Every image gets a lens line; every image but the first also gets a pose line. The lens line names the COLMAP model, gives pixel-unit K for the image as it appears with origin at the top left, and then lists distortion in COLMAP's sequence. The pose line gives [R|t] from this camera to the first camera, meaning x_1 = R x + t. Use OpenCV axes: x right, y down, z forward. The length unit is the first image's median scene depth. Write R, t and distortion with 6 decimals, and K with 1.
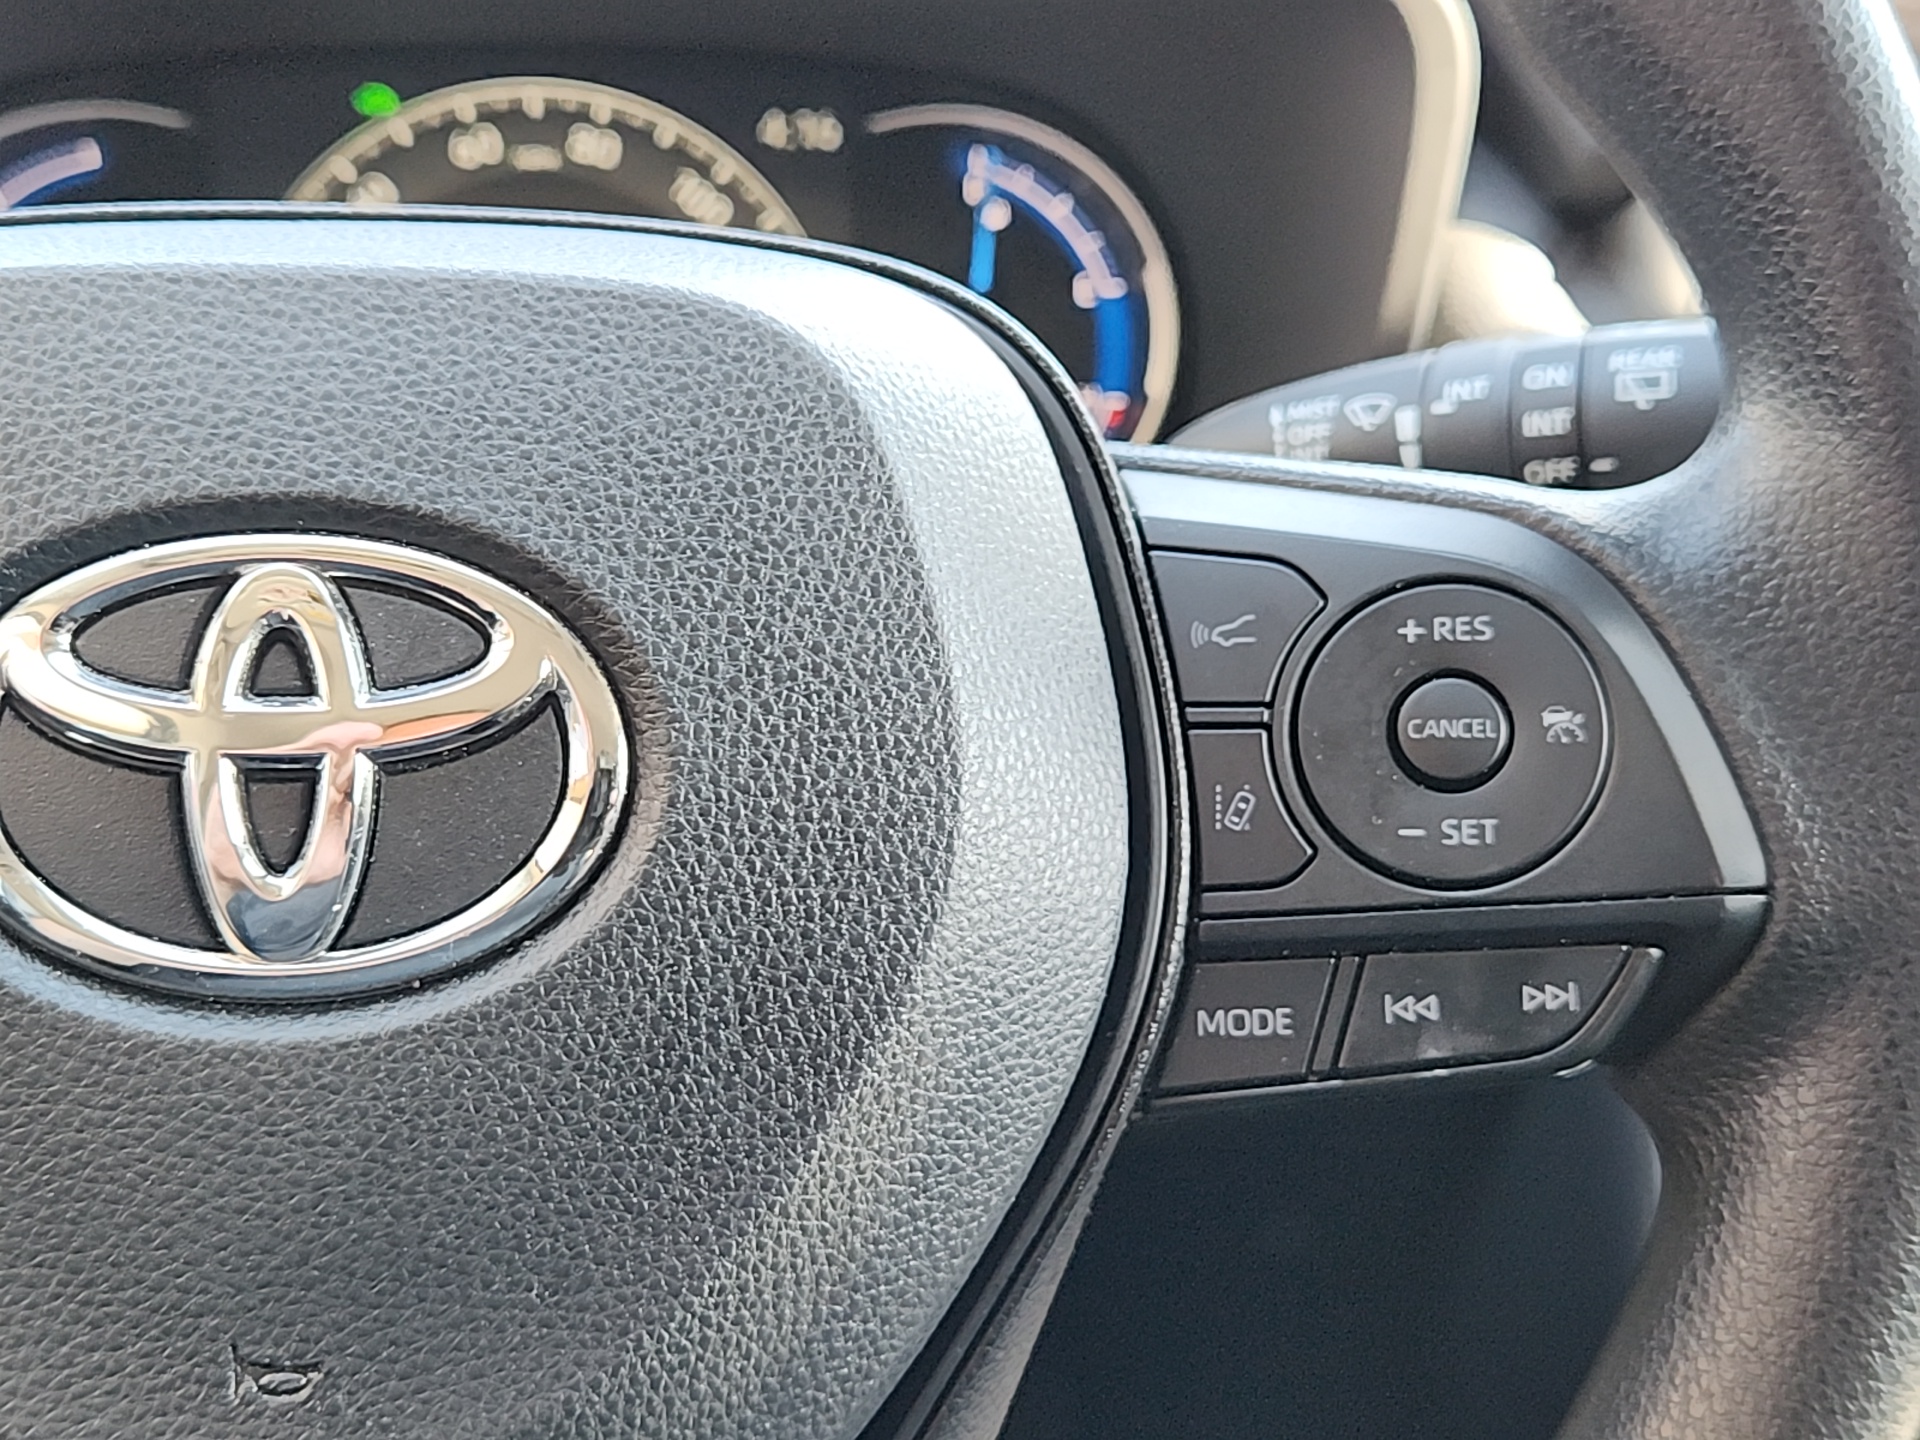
lens RADIAL K [[1410.9, 0, 957.9], [0, 1410.9, 705.4], [0, 0, 1]] dist [0.043364, -0.030123]
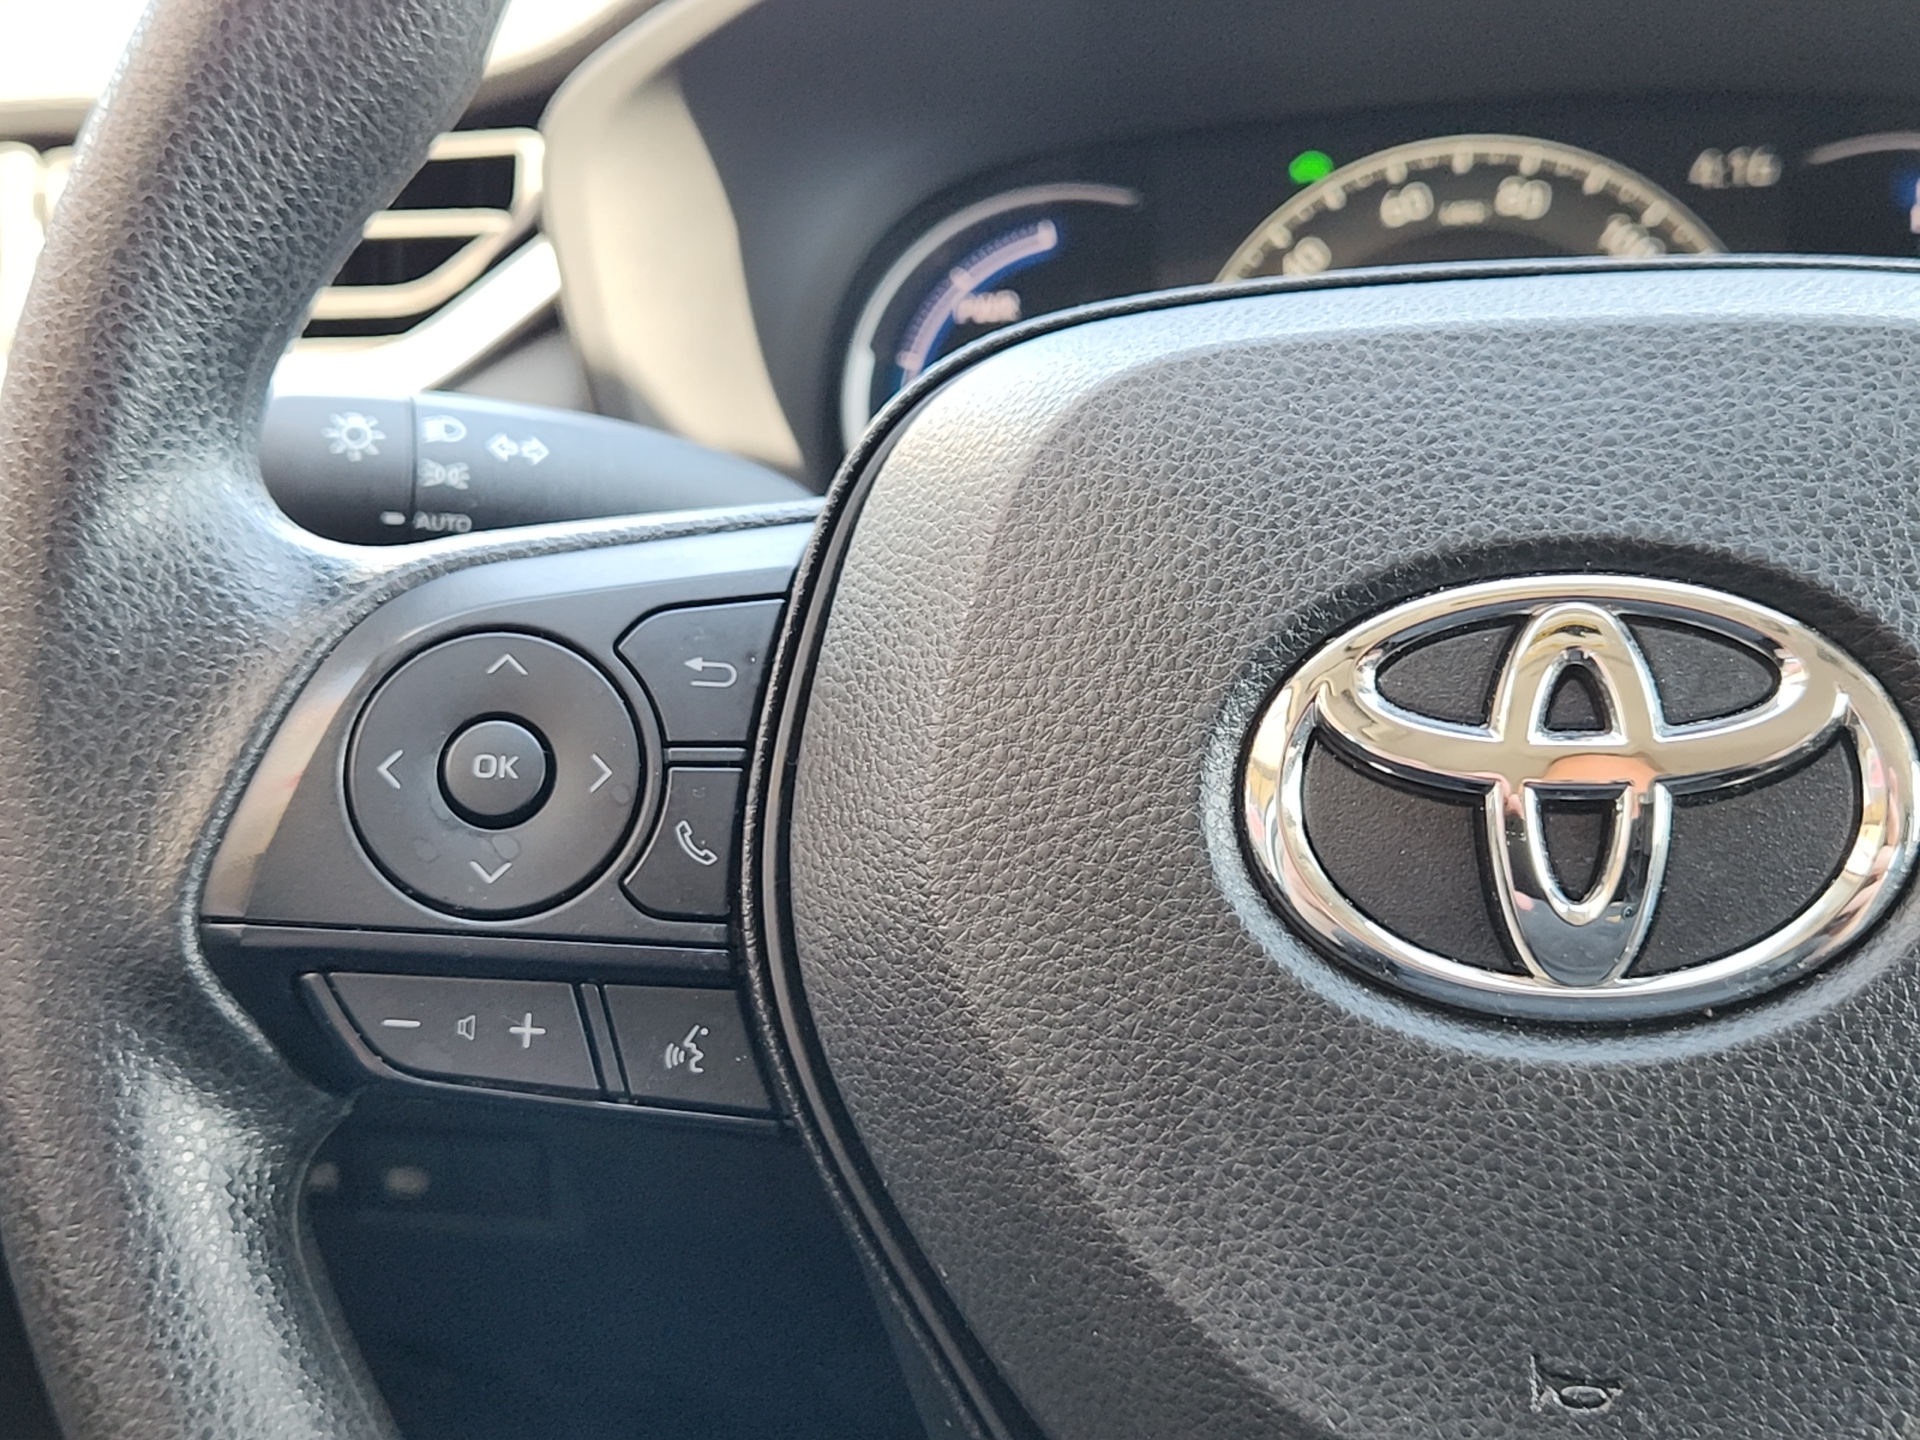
lens RADIAL K [[1410.9, 0, 960.6], [0, 1410.9, 740.3], [0, 0, 1]] dist [0.043364, -0.030123]
pose [[0.990383, 0.001294, -0.138346, -0.770032], [-0.003304, 0.999892, -0.014297, 0.017011], [0.138312, 0.014616, 0.990281, -0.090683]]
